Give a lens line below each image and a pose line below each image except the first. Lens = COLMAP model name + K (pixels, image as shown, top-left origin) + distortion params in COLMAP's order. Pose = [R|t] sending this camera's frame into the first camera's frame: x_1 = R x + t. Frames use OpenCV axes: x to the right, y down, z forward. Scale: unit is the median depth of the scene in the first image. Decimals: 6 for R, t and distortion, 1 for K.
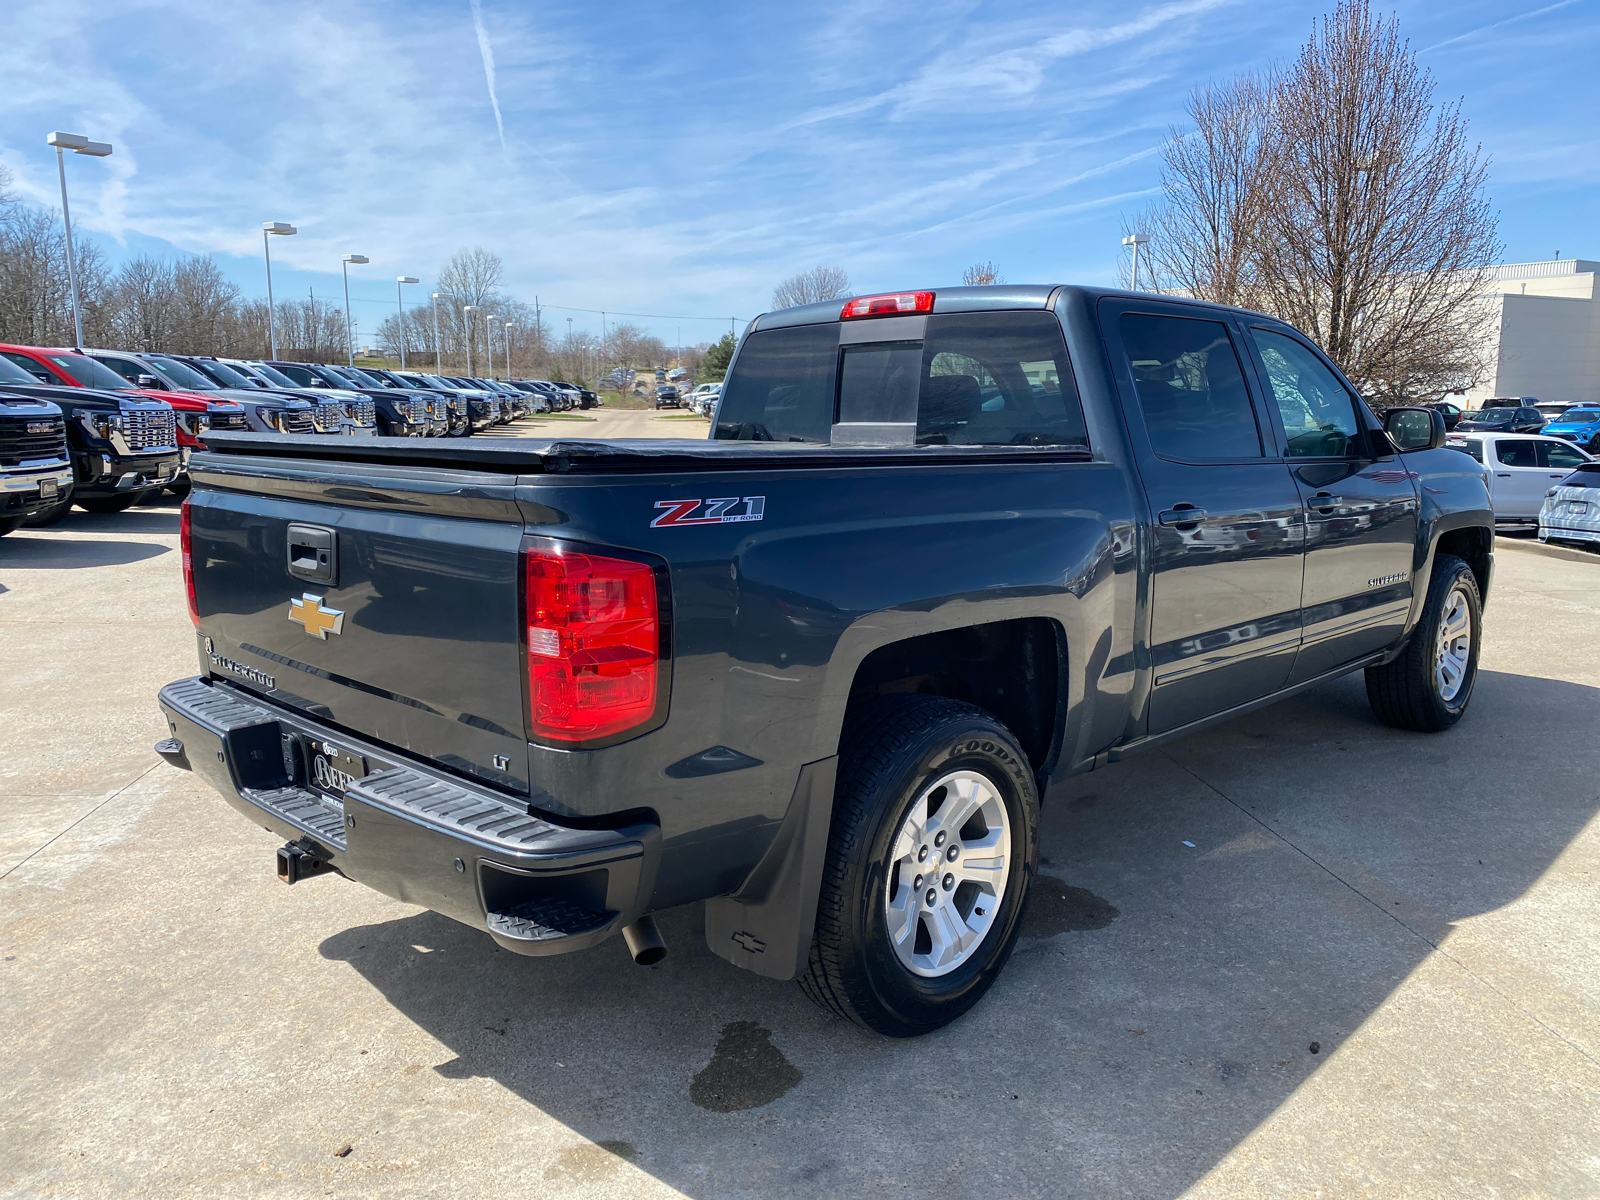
lens RADIAL K [[1257.5, 0, 833.1], [0, 1257.5, 571.2], [0, 0, 1]] dist [0.042709, -0.001875]
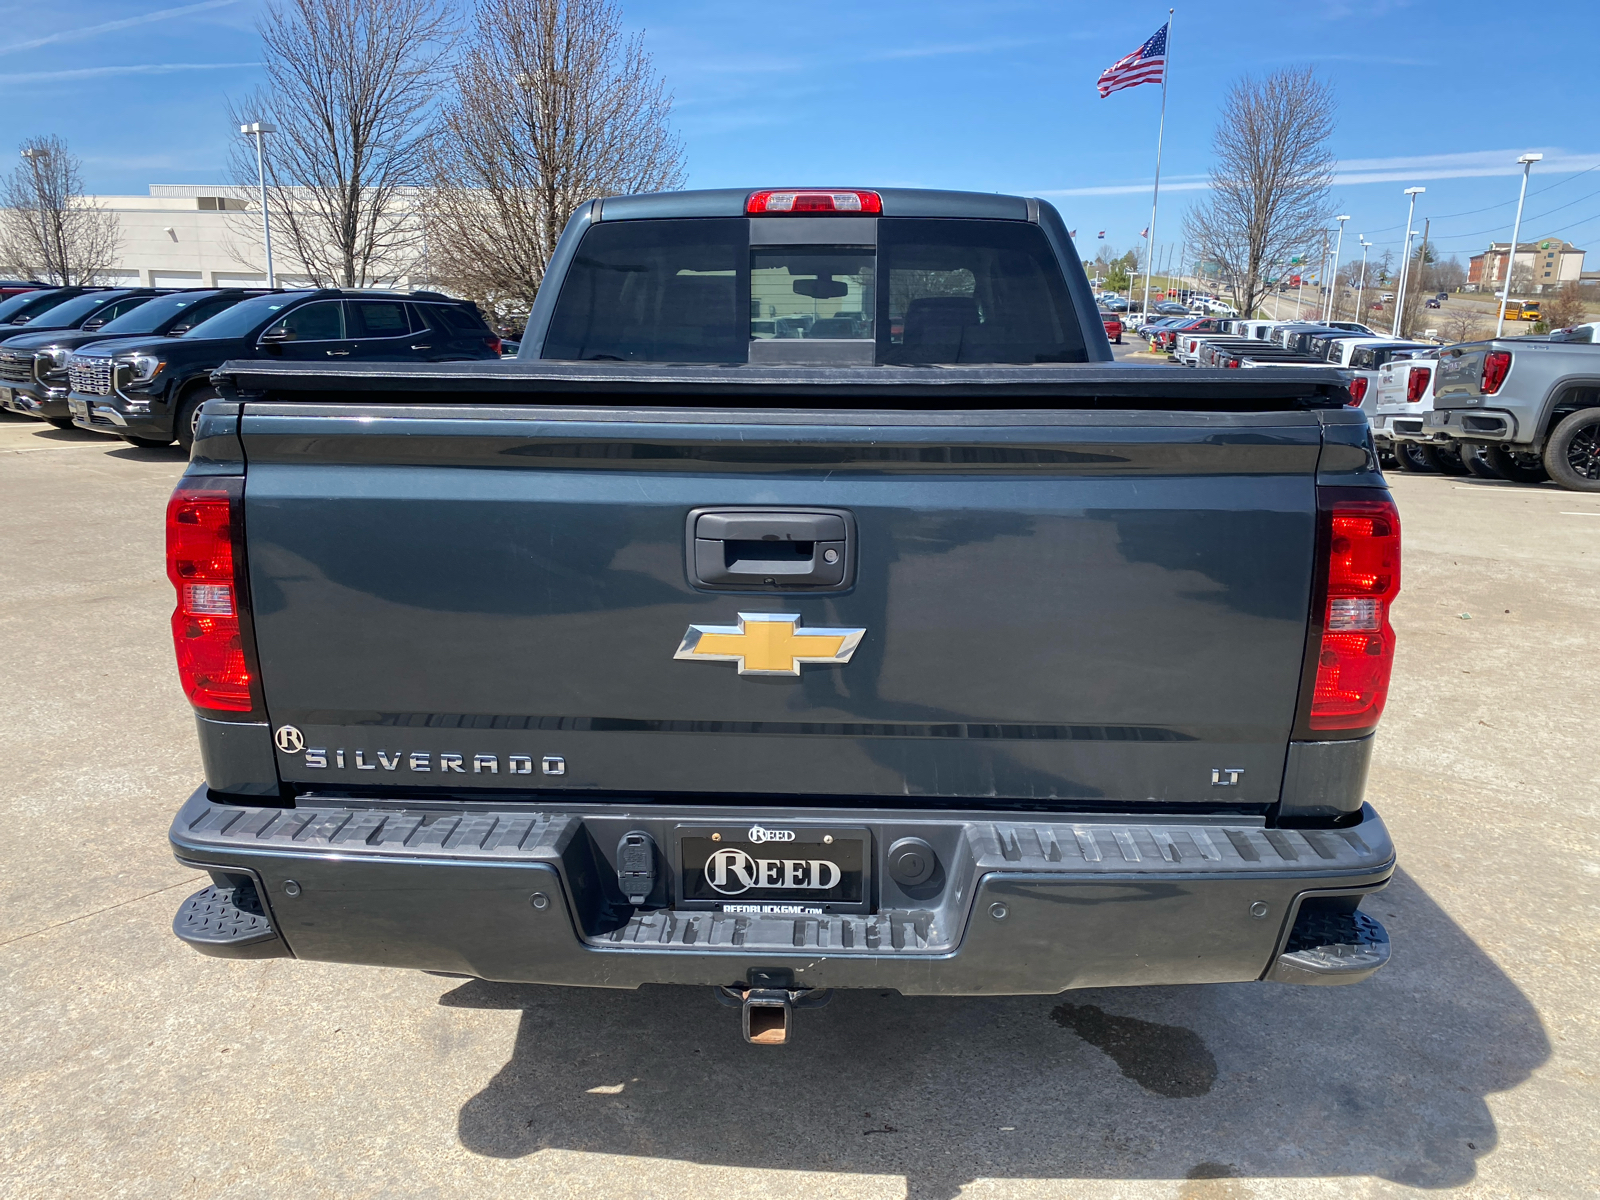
lens RADIAL K [[1246.5, 0, 800.0], [0, 1246.5, 600.0], [0, 0, 1]] dist [0.012303, 0.001705]
pose [[0.737697, -0.143560, 0.659692, -0.692117], [0.081812, 0.988938, 0.123723, -0.056060], [-0.670157, -0.037300, 0.741282, 0.429048]]
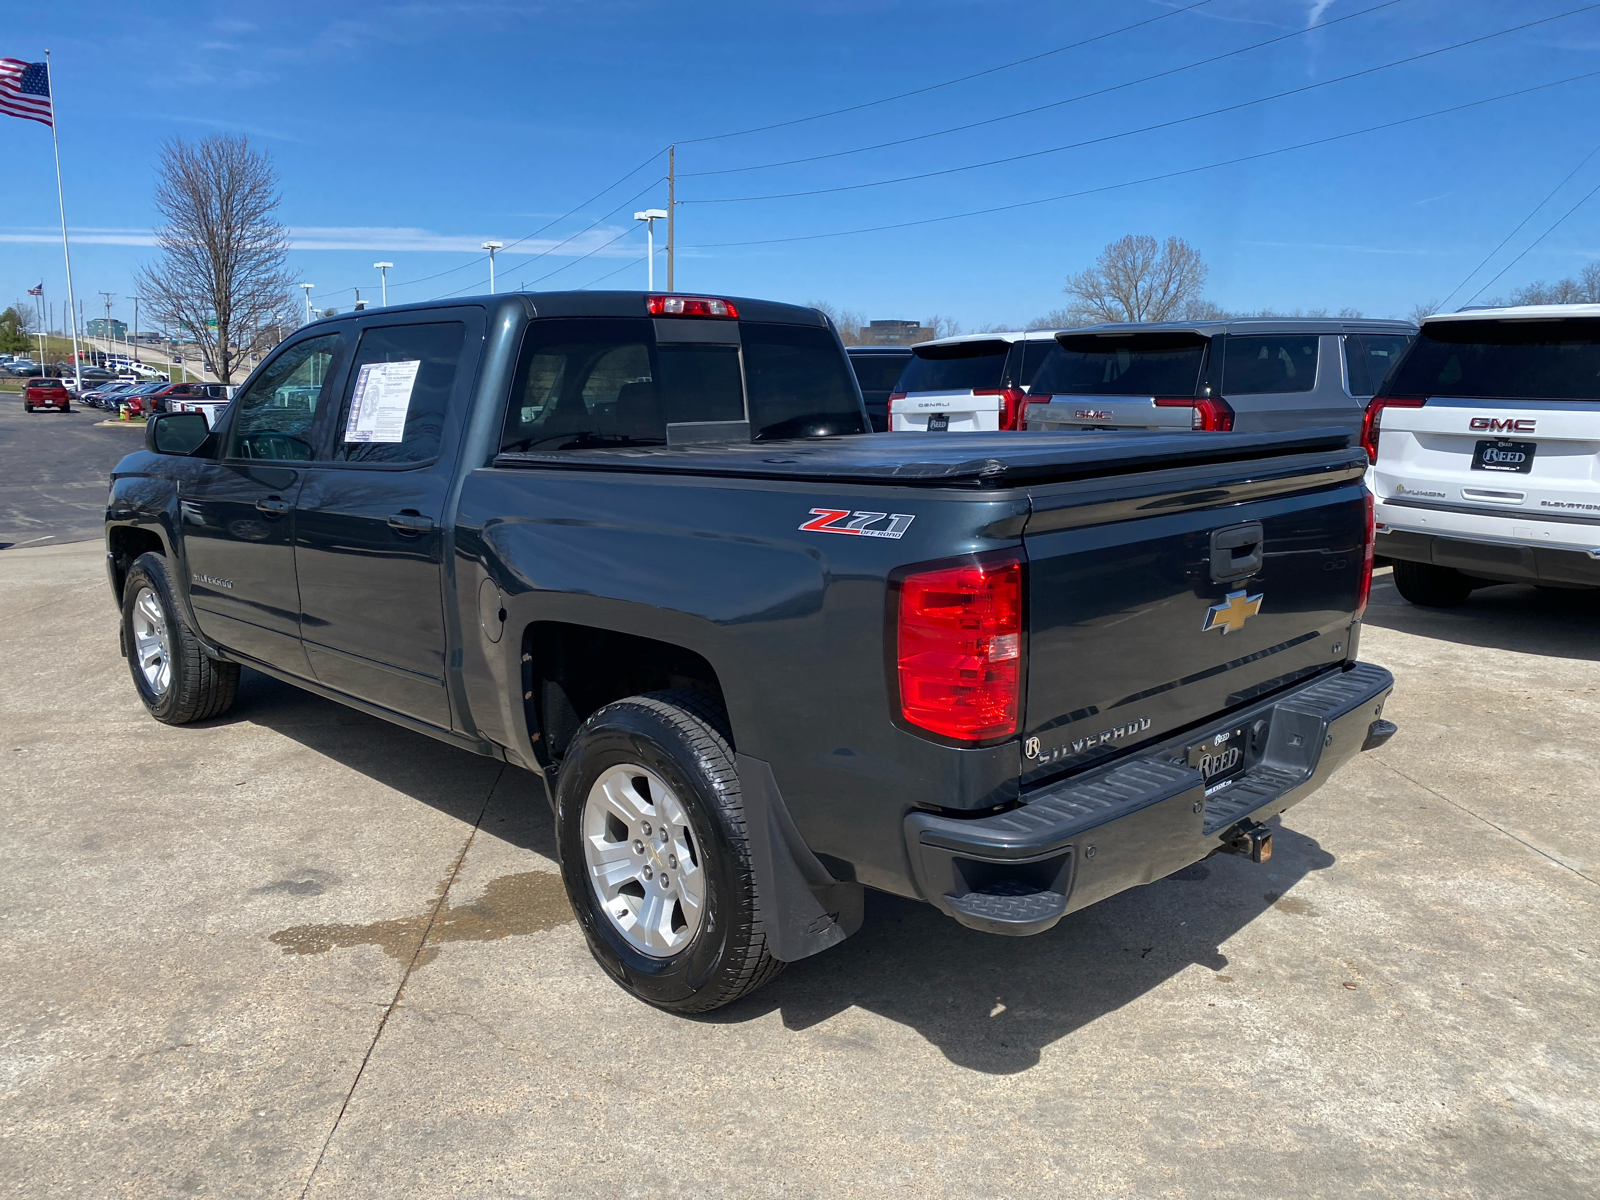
lens RADIAL K [[1250.5, 0, 773.4], [0, 1250.5, 594.6], [0, 0, 1]] dist [0.042235, -0.001873]
pose [[0.019333, -0.172612, 0.984800, -1.204458], [0.146221, 0.974882, 0.168003, -0.174455], [-0.989063, 0.140750, 0.044086, 1.113732]]
